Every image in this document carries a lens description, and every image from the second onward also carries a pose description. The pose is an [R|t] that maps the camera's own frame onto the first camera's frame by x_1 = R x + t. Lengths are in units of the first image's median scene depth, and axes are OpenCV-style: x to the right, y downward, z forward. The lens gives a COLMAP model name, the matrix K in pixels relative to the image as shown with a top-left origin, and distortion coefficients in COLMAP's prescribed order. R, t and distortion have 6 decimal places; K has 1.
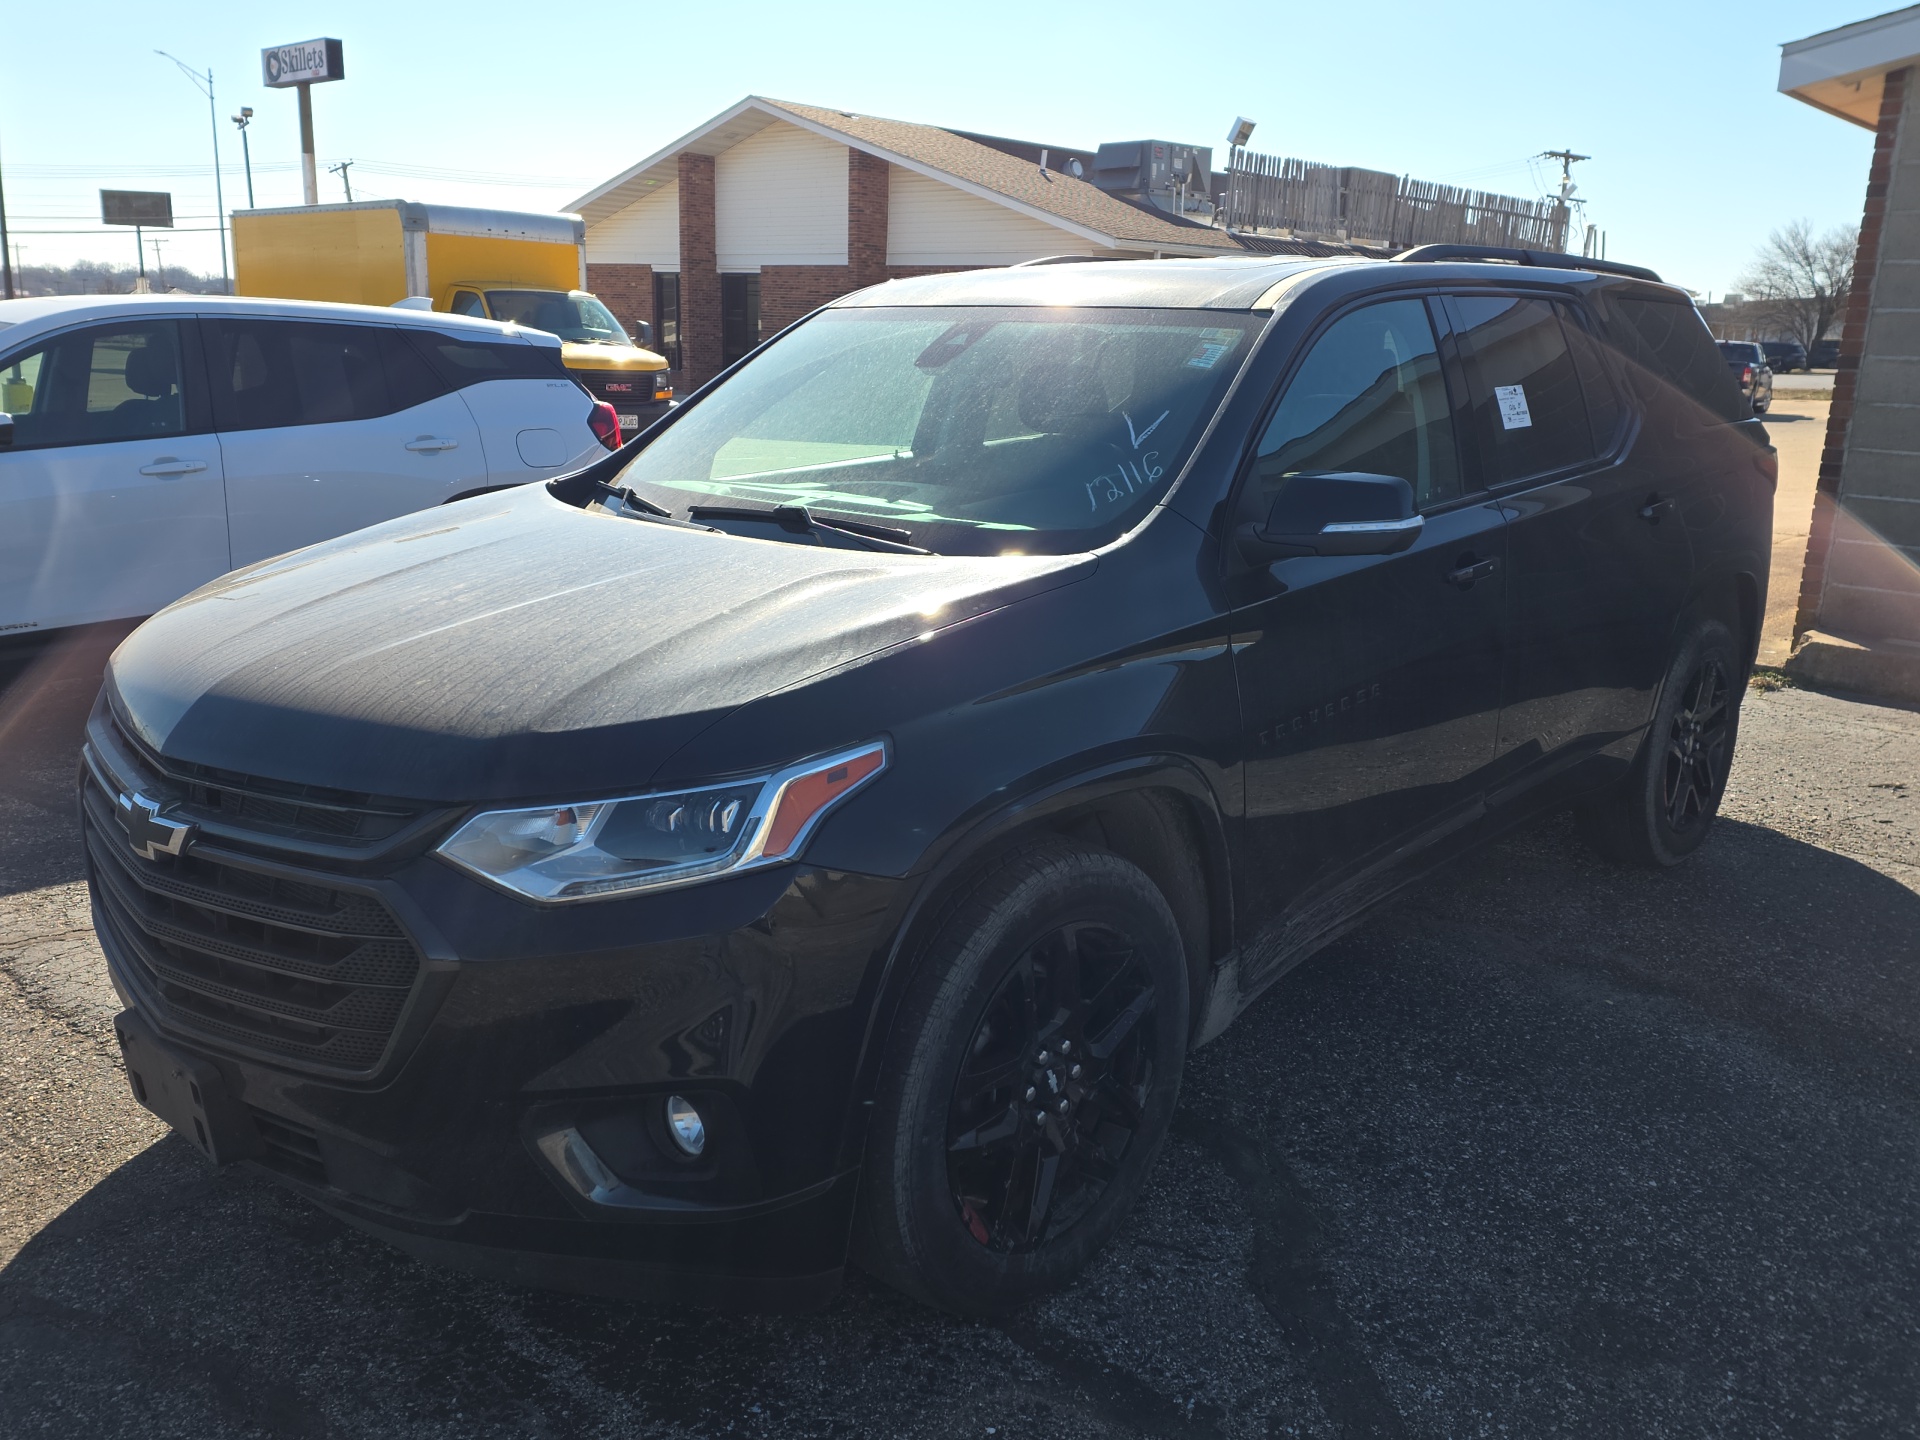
lens RADIAL K [[1672.1, 0, 952.5], [0, 1672.1, 715.8], [0, 0, 1]] dist [0.065938, -0.032478]
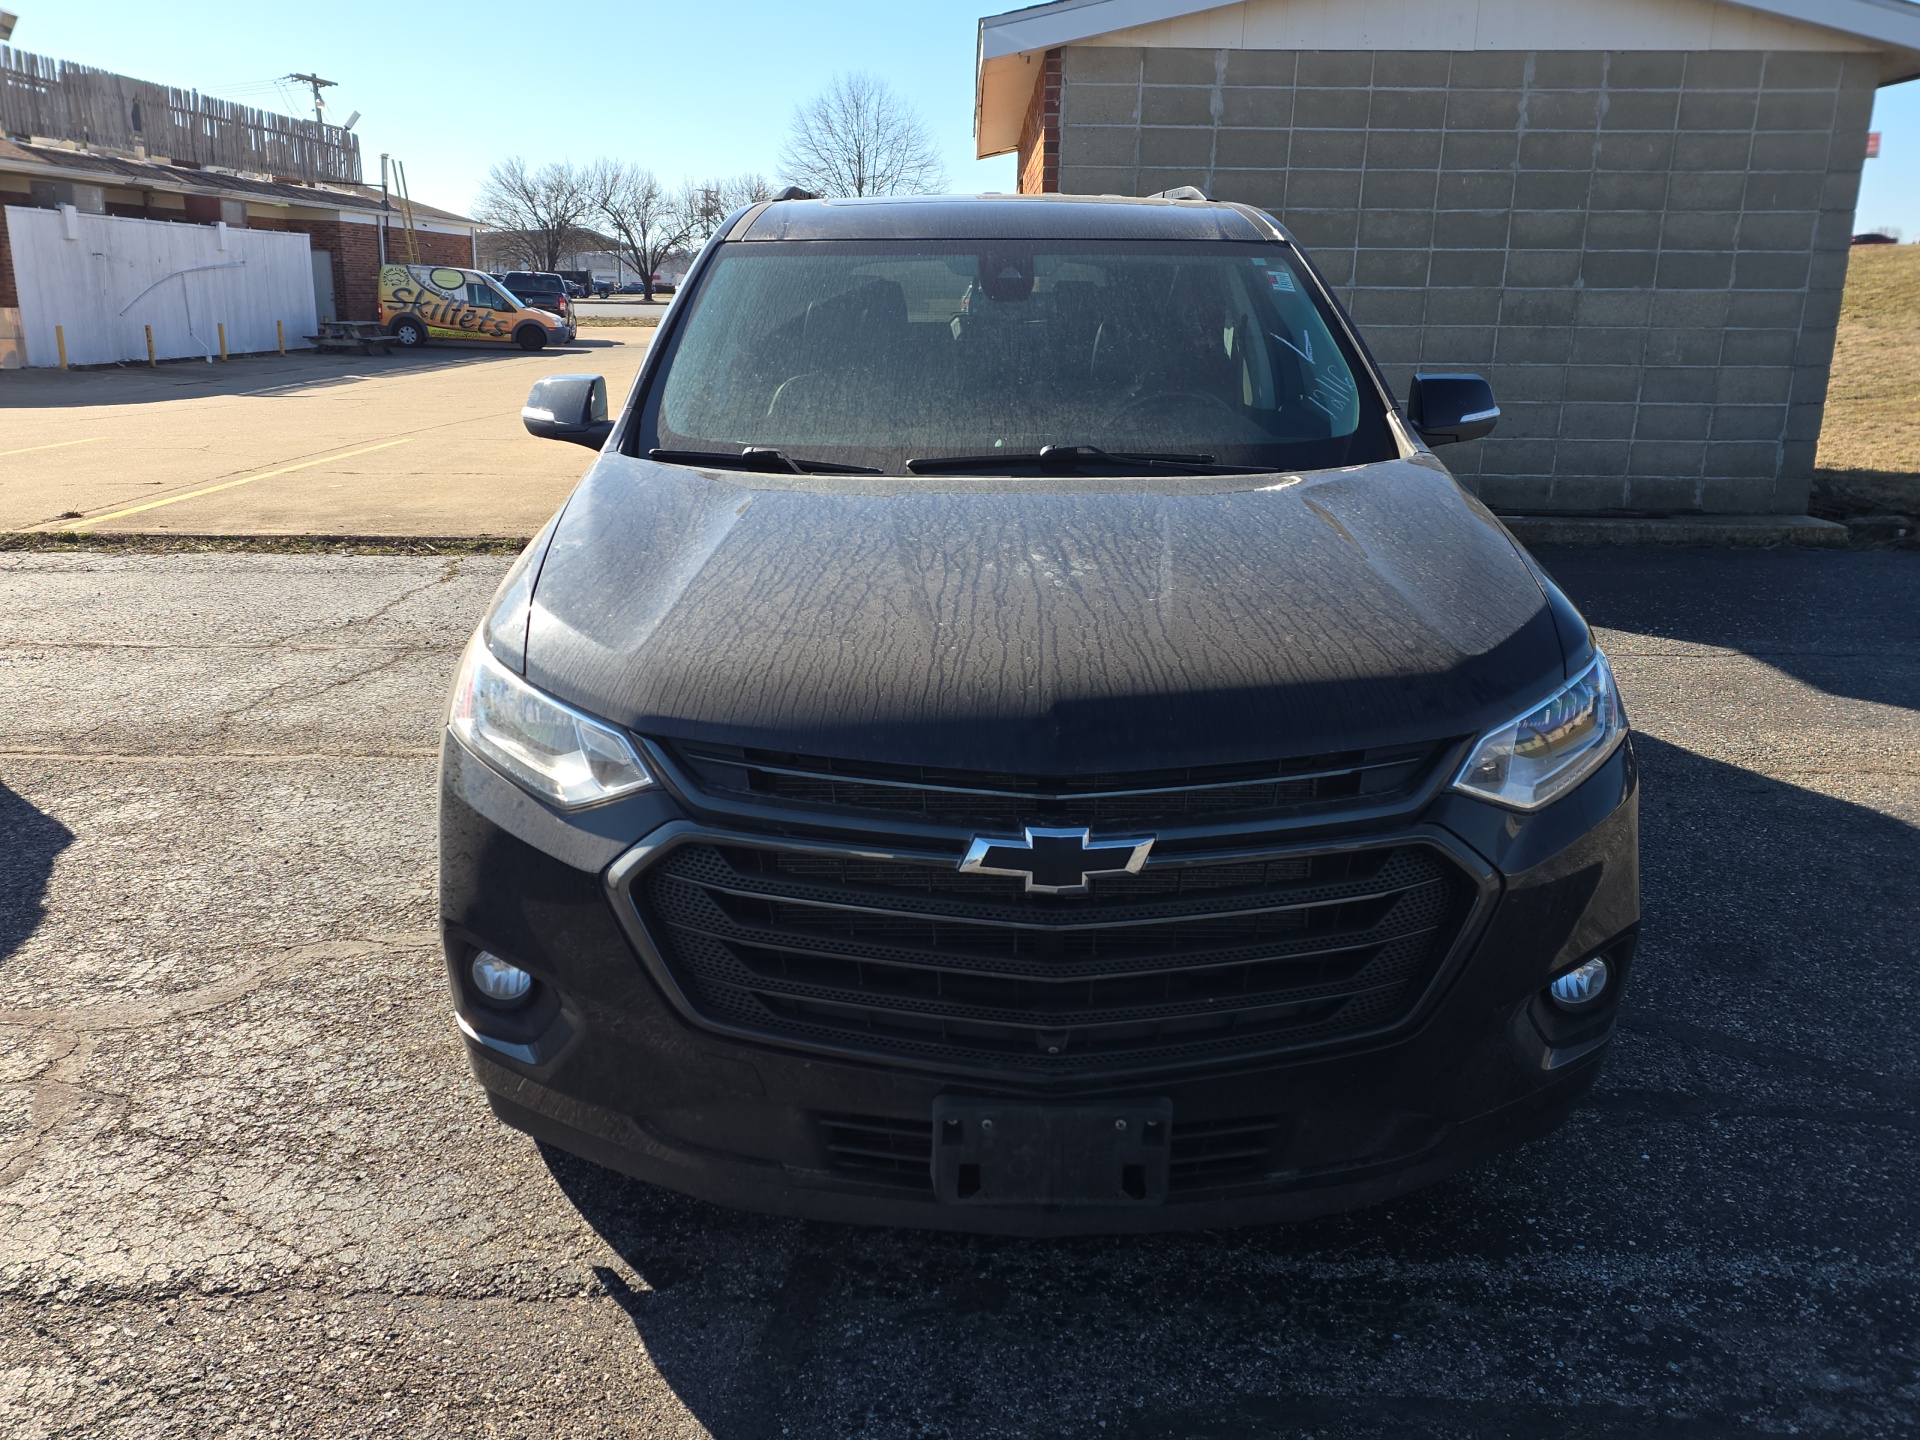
lens RADIAL K [[1672.1, 0, 951.7], [0, 1672.1, 720.6], [0, 0, 1]] dist [0.065938, -0.032478]
pose [[0.722225, -0.193319, 0.664093, -0.117730], [0.165221, 0.980569, 0.105761, -0.011552], [-0.671635, 0.033339, 0.740132, 0.043896]]
